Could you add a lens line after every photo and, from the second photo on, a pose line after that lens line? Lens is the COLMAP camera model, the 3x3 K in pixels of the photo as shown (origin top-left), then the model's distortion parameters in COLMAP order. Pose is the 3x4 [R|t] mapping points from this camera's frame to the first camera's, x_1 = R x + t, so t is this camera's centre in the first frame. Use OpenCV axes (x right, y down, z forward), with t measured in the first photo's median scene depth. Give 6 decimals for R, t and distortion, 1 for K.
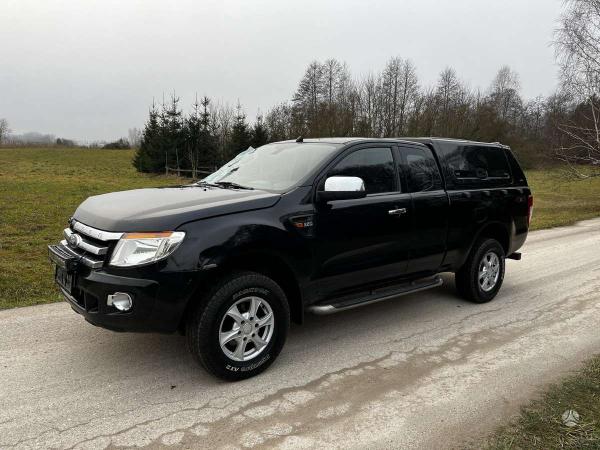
lens RADIAL K [[455.1, 0, 296.5], [0, 455.1, 223.2], [0, 0, 1]] dist [0.061576, -0.078046]
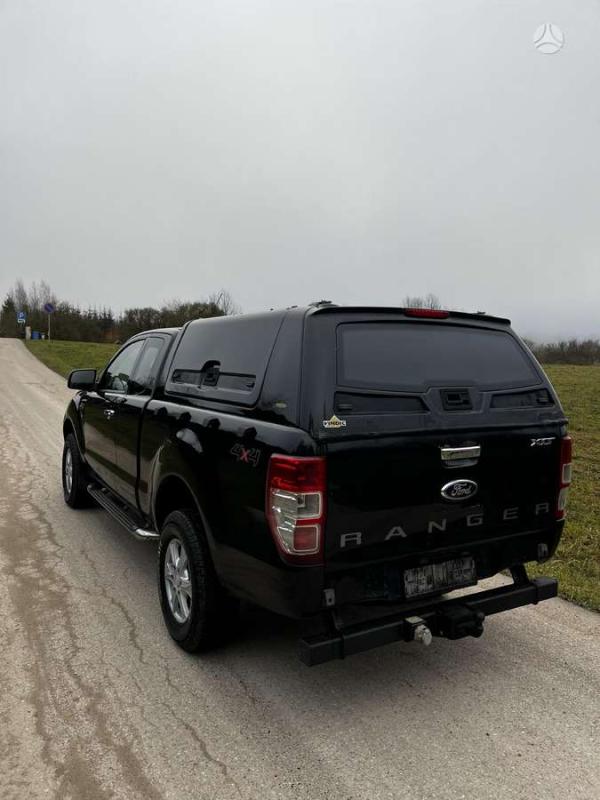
lens RADIAL K [[606.9, 0, 306.4], [0, 606.9, 400.9], [0, 0, 1]] dist [0.061576, -0.078046]
pose [[-0.149078, 0.045846, -0.987762, 1.325870], [-0.154078, 0.985646, 0.069002, -0.186616], [0.976748, 0.162479, -0.139874, 1.541616]]
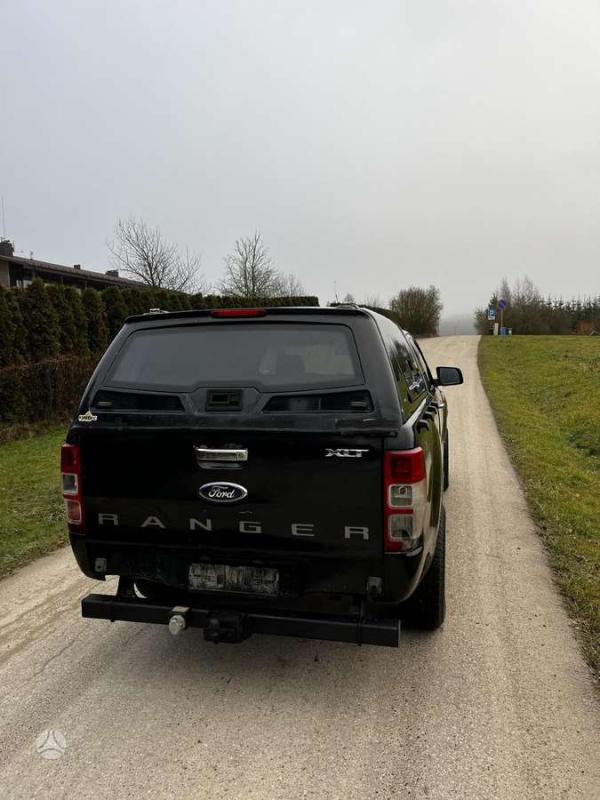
lens RADIAL K [[606.9, 0, 302.5], [0, 606.9, 399.9], [0, 0, 1]] dist [0.061576, -0.078046]
pose [[-0.802691, 0.040947, -0.594988, 0.950110], [-0.079556, 0.981373, 0.174866, -0.293103], [0.591066, 0.187698, -0.784481, 2.195511]]
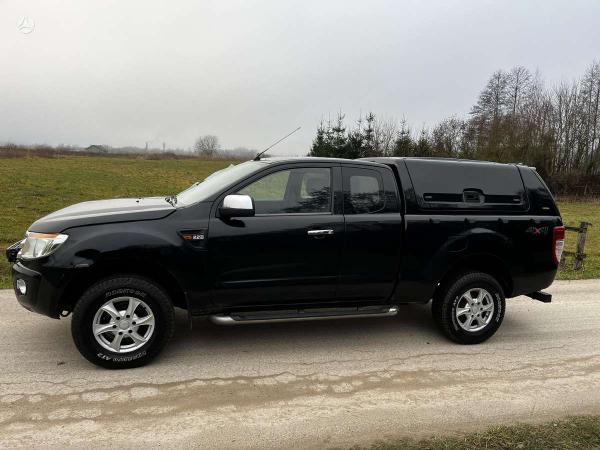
lens RADIAL K [[455.1, 0, 302.9], [0, 455.1, 223.7], [0, 0, 1]] dist [0.061576, -0.078046]
pose [[0.928081, 0.062994, -0.367012, 0.551998], [-0.073966, 0.997134, -0.015892, -0.026405], [0.364959, 0.041895, 0.930081, 0.072084]]
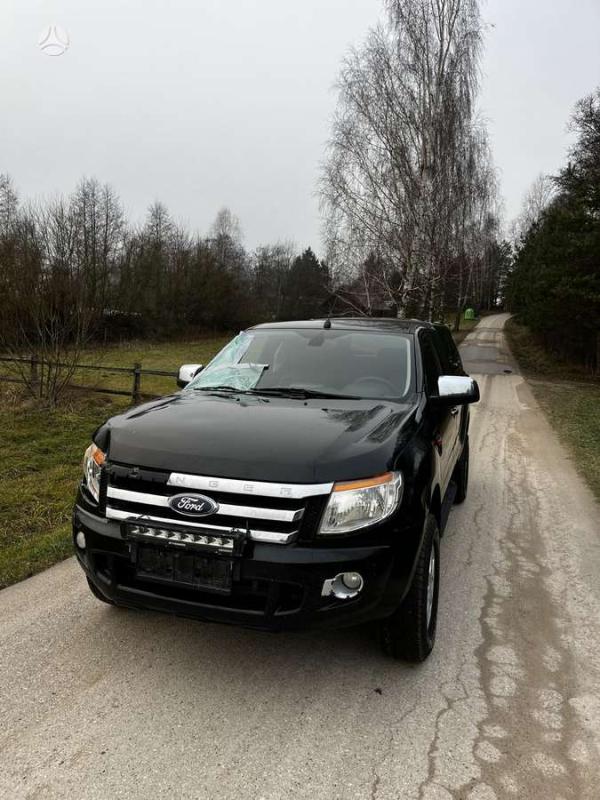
lens RADIAL K [[606.9, 0, 296.3], [0, 606.9, 400.1], [0, 0, 1]] dist [0.061576, -0.078046]
pose [[0.847234, -0.062390, 0.527544, -0.633360], [0.064430, 0.997816, 0.014533, -0.083736], [-0.527299, 0.021677, 0.849403, 0.192335]]
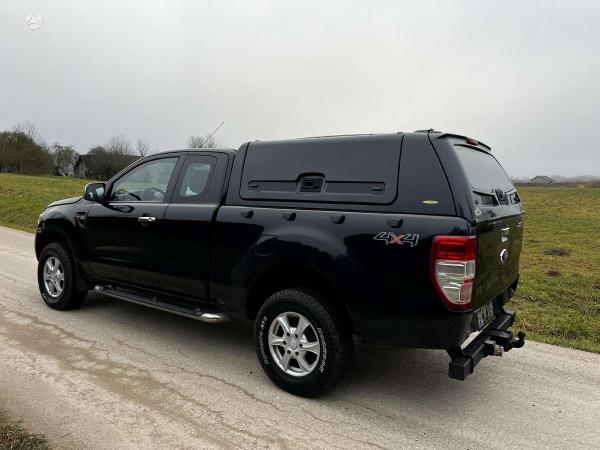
lens RADIAL K [[455.1, 0, 303.6], [0, 455.1, 221.0], [0, 0, 1]] dist [0.061576, -0.078046]
pose [[0.269103, 0.056085, -0.961477, 1.300191], [-0.143348, 0.989516, 0.017600, -0.090605], [0.952384, 0.133090, 0.274321, 1.066069]]
